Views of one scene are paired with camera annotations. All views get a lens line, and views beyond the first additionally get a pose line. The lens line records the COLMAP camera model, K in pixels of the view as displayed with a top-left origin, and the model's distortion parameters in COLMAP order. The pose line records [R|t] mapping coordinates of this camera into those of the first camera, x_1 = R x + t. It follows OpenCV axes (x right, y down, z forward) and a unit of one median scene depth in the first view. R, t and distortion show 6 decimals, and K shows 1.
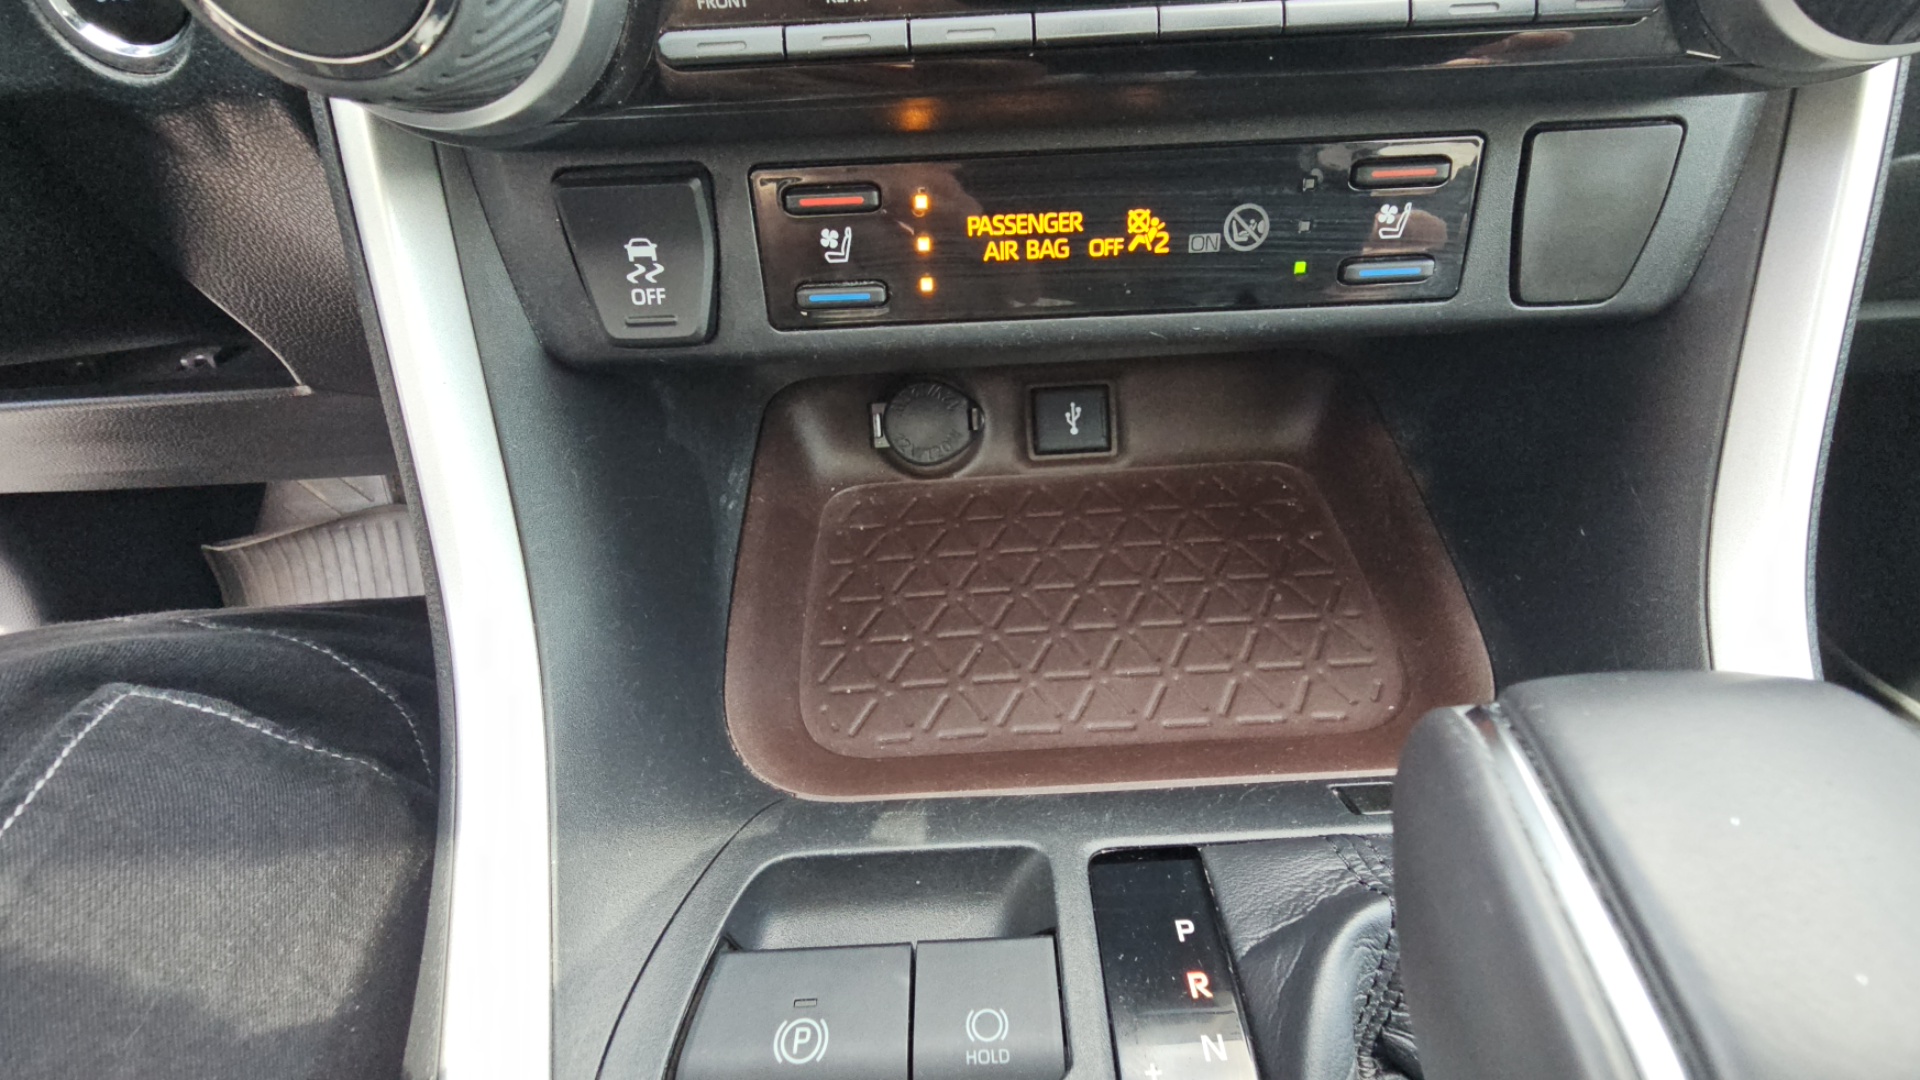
lens RADIAL K [[860.0, 0, 987.9], [0, 860.0, 538.9], [0, 0, 1]] dist [0.010912, -0.008312]
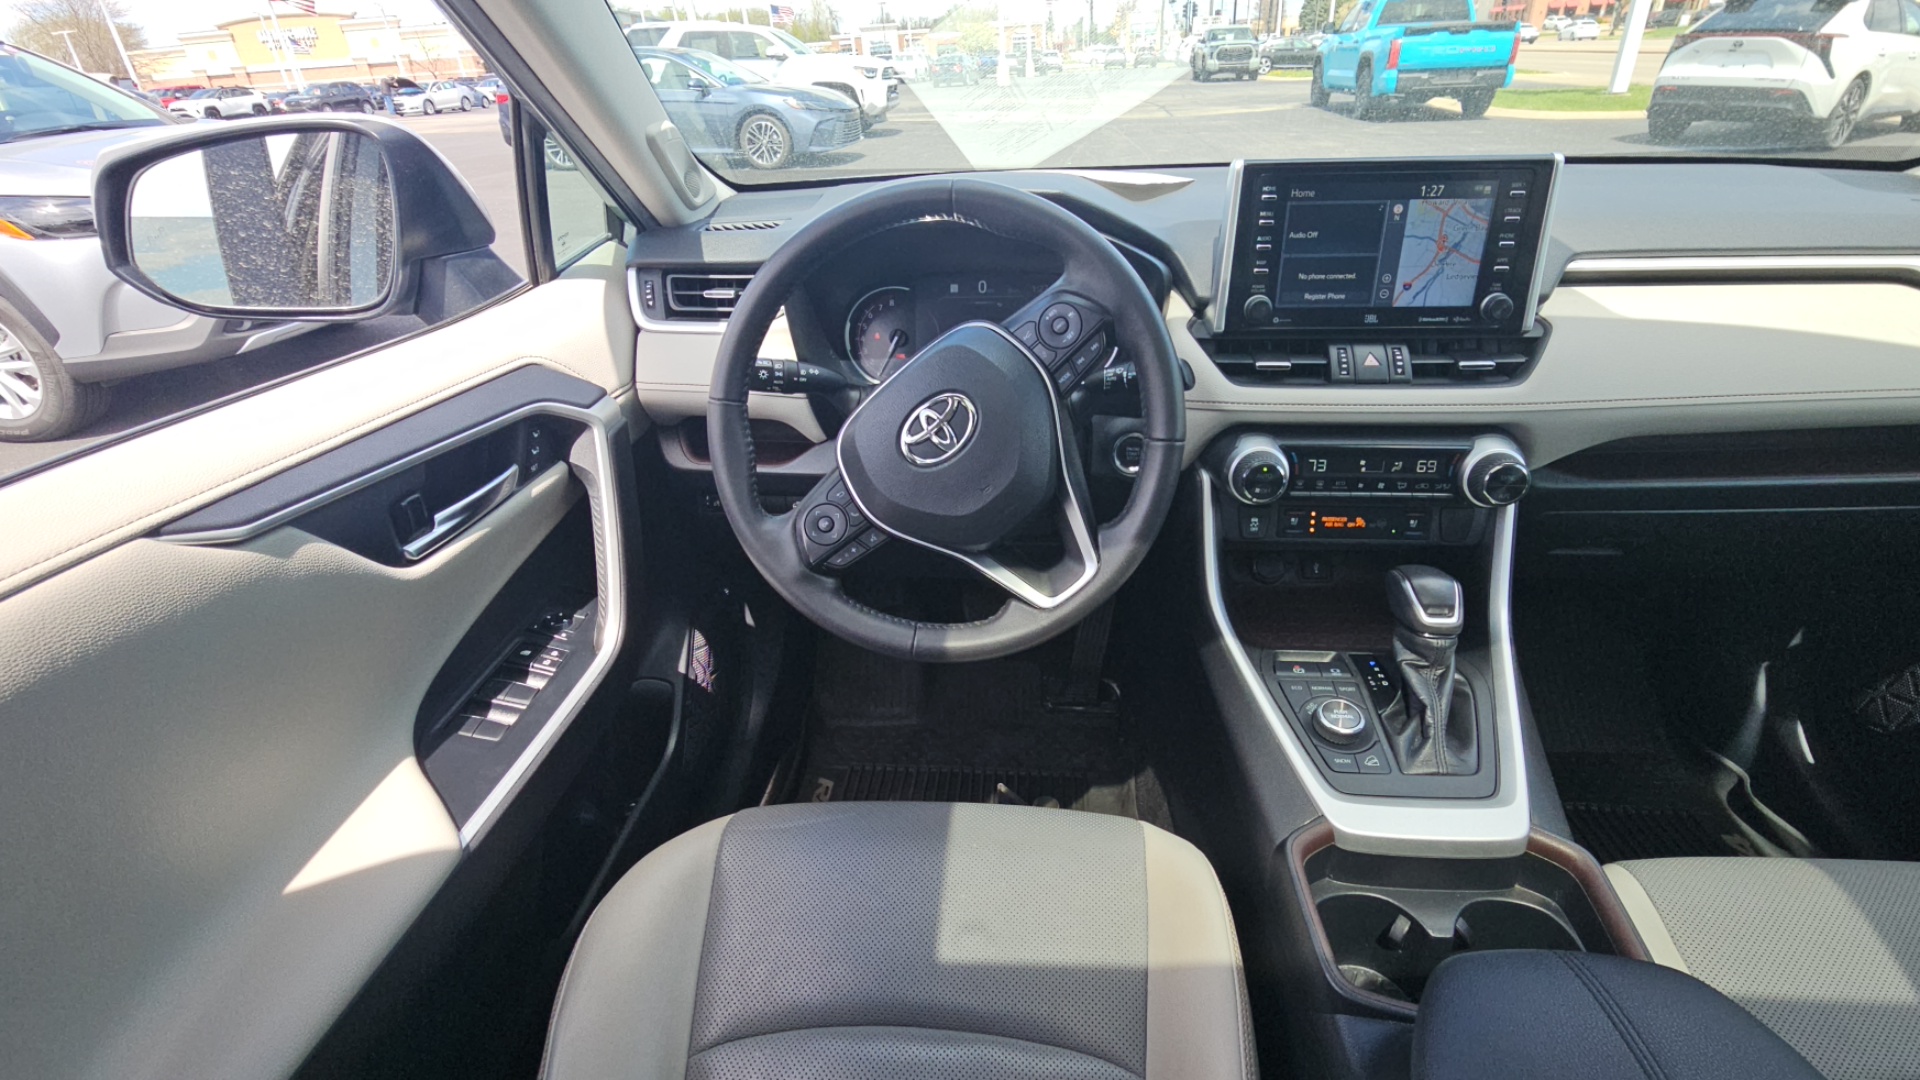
lens RADIAL K [[860.0, 0, 979.5], [0, 860.0, 539.8], [0, 0, 1]] dist [0.010912, -0.008312]
pose [[0.994676, 0.061466, -0.082717, -1.463318], [-0.078196, 0.972963, -0.217322, 0.910328], [0.067123, 0.222634, 0.972589, -3.642518]]
